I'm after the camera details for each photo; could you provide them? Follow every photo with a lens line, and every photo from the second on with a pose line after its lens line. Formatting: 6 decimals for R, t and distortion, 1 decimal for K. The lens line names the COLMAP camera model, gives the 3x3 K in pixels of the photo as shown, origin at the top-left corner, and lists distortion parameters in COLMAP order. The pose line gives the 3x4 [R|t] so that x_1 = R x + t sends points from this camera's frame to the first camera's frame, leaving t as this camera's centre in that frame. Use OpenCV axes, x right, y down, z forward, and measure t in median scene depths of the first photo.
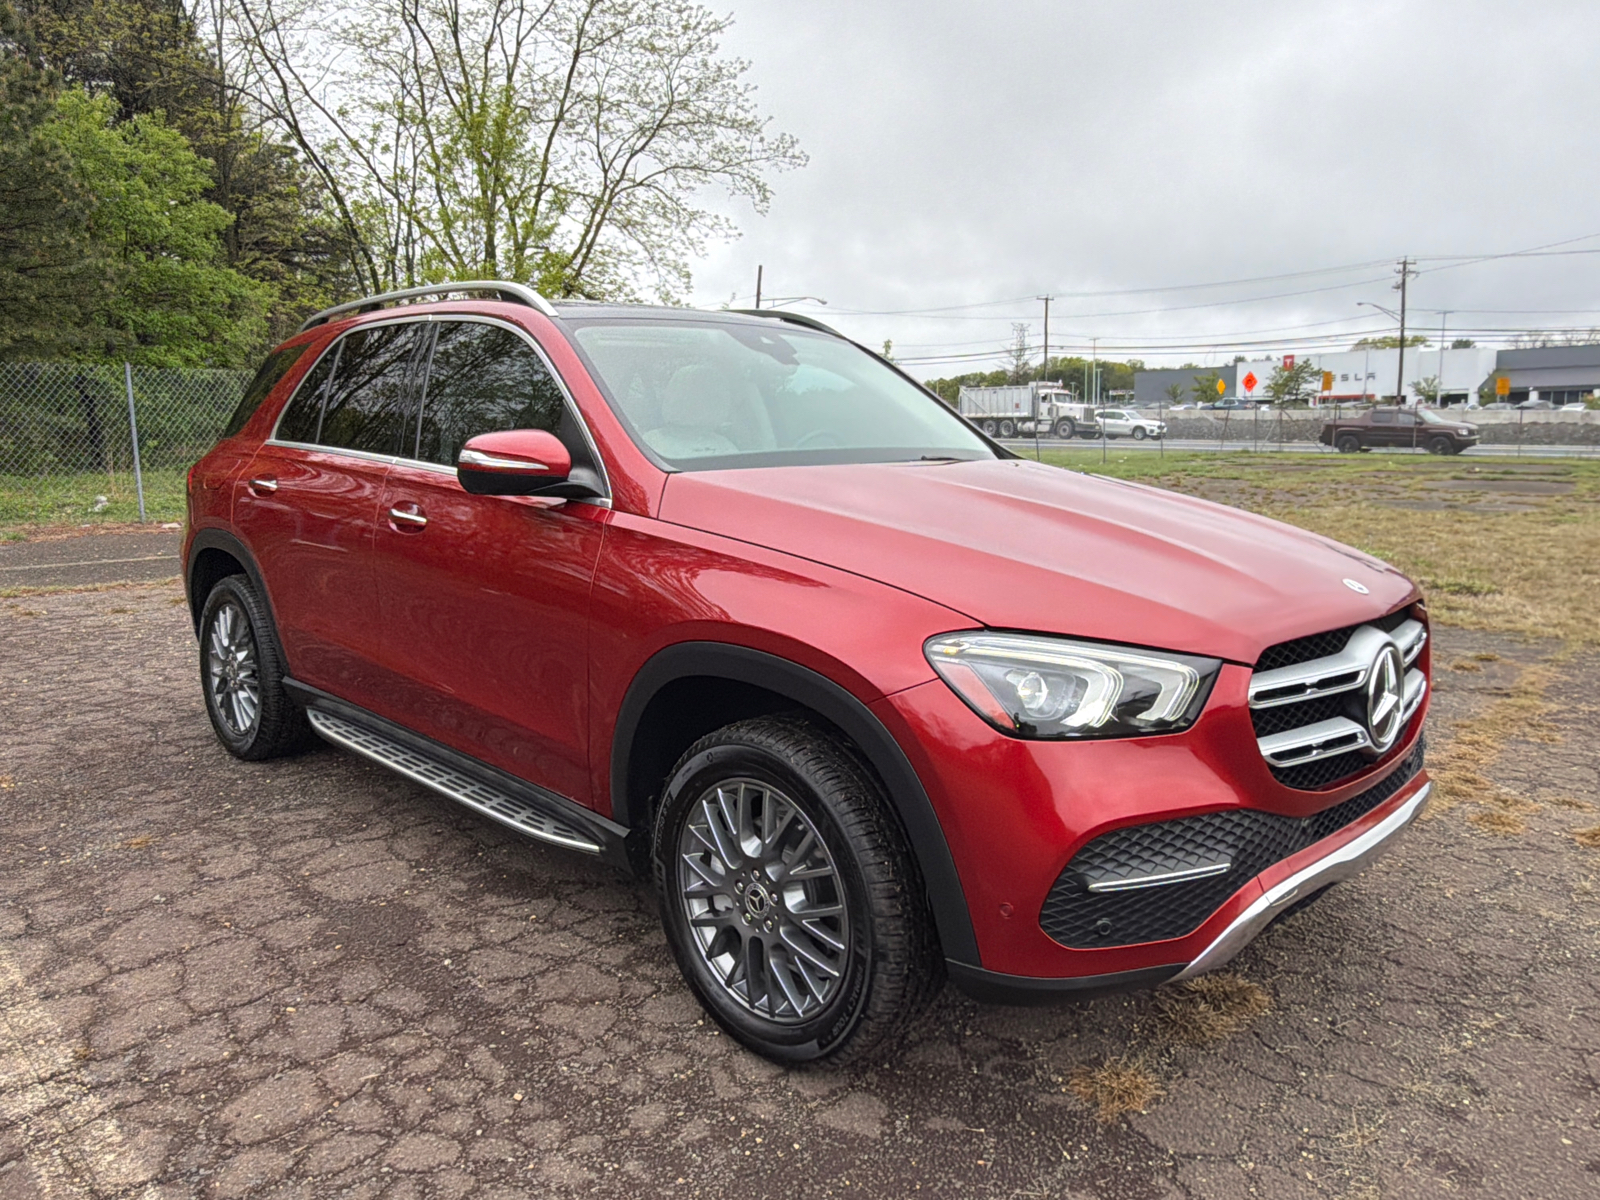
lens RADIAL K [[1137.4, 0, 798.1], [0, 1137.4, 603.3], [0, 0, 1]] dist [-0.004201, 0.004621]
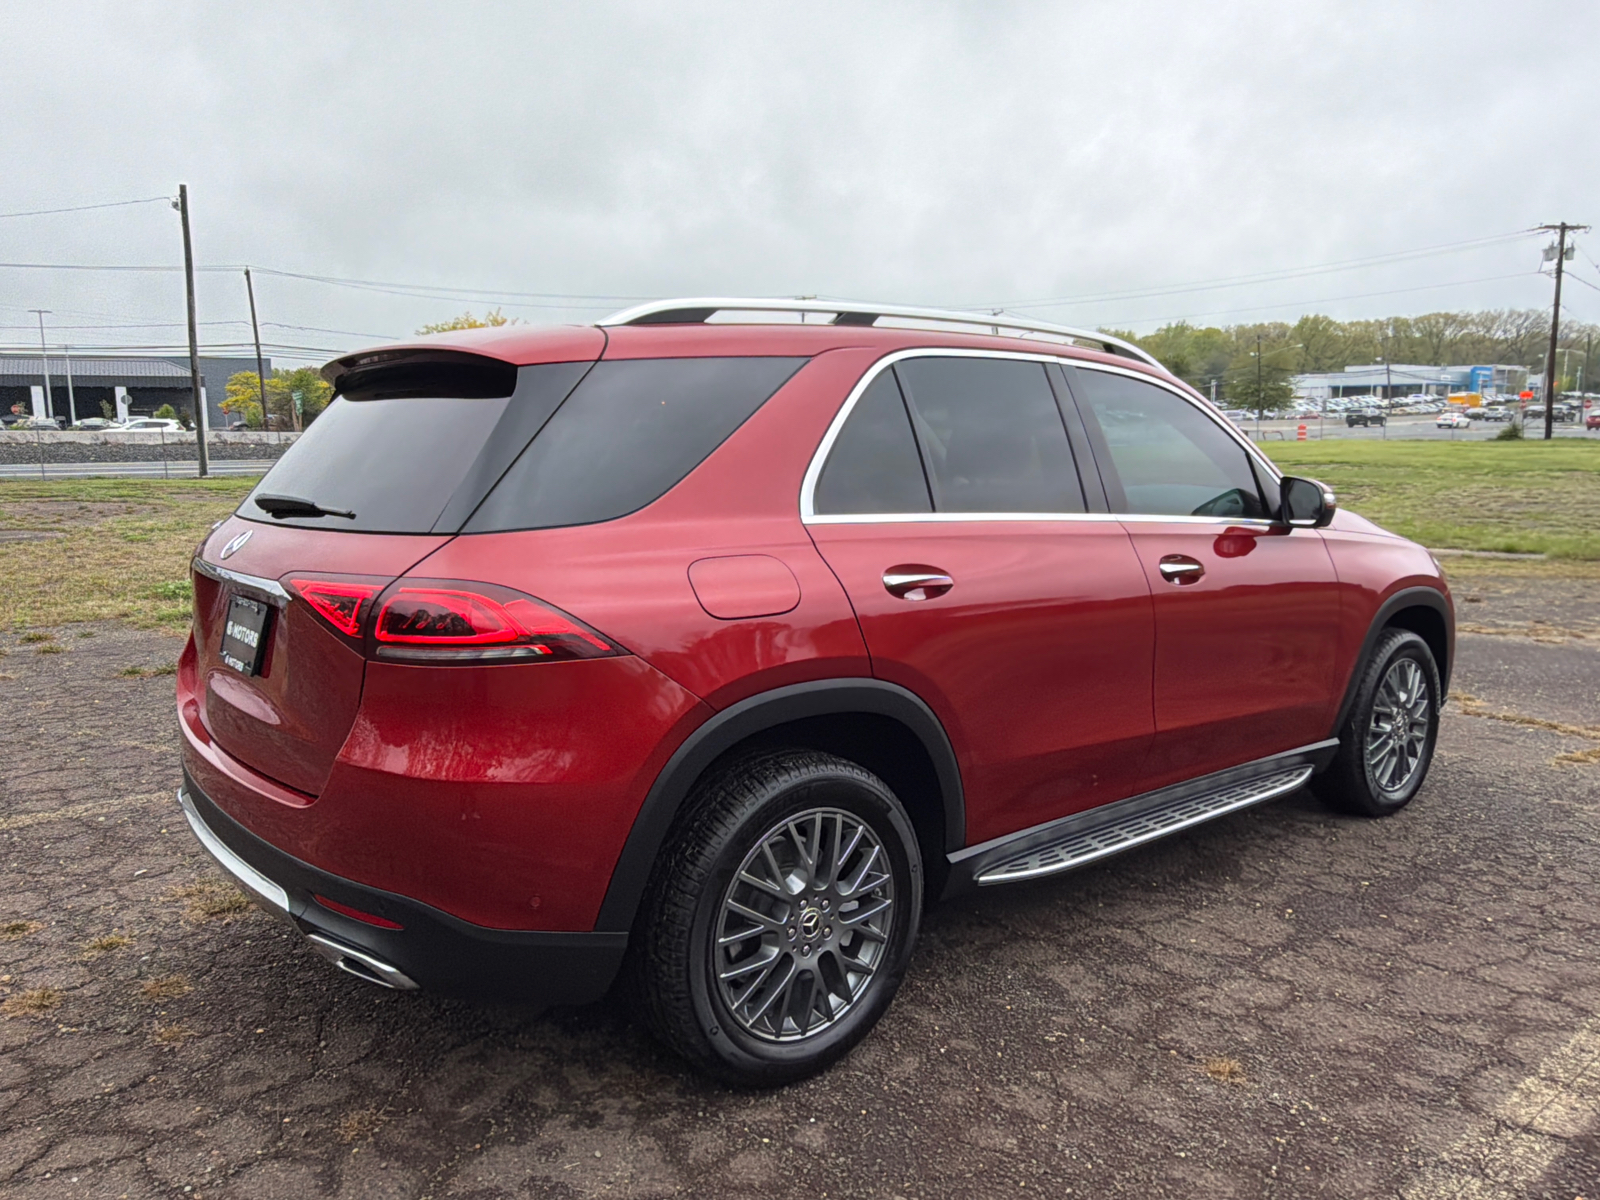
lens RADIAL K [[1137.4, 0, 798.1], [0, 1137.4, 603.3], [0, 0, 1]] dist [-0.004201, 0.004621]
pose [[0.105992, -0.143073, 0.984020, -1.611494], [0.157099, 0.979576, 0.125505, -0.265466], [-0.981879, 0.141286, 0.126304, 1.425220]]
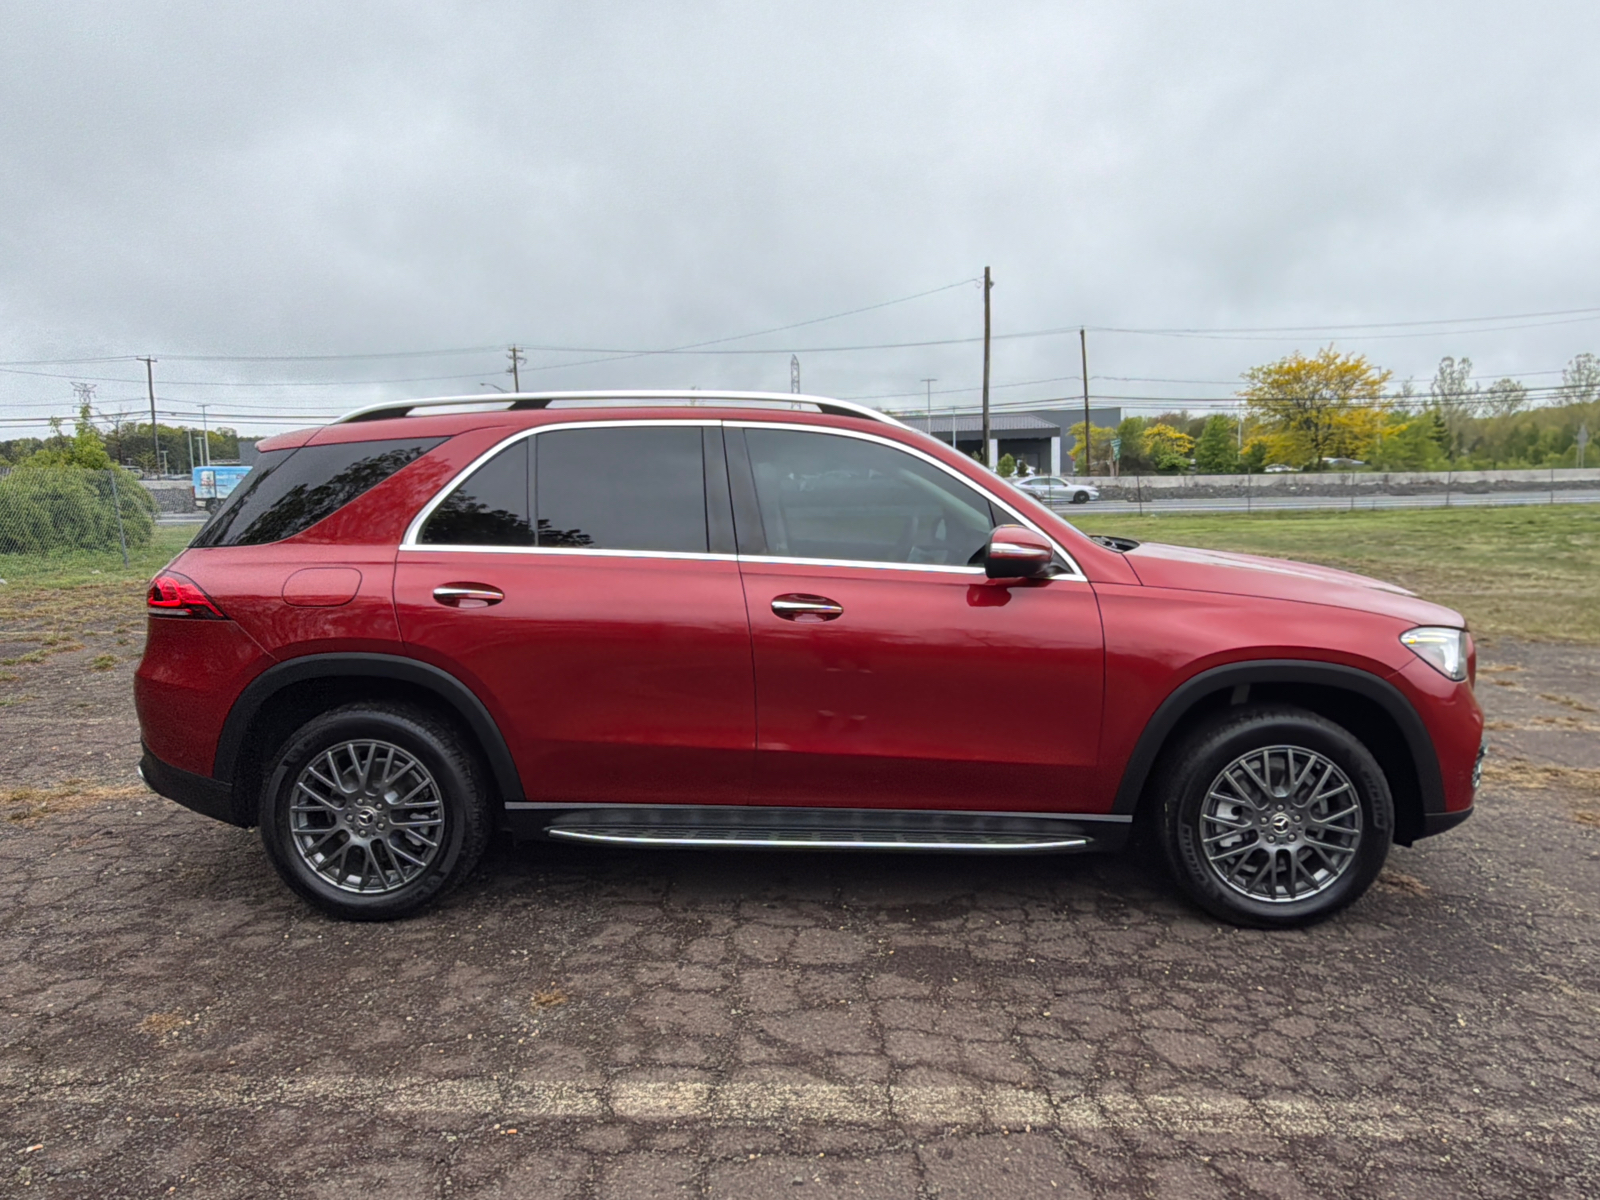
lens RADIAL K [[1137.4, 0, 798.1], [0, 1137.4, 603.3], [0, 0, 1]] dist [-0.004201, 0.004621]
pose [[0.733278, -0.078499, 0.675382, -1.281554], [0.118978, 0.992801, -0.013785, -0.077445], [-0.669438, 0.090464, 0.737339, 0.232714]]
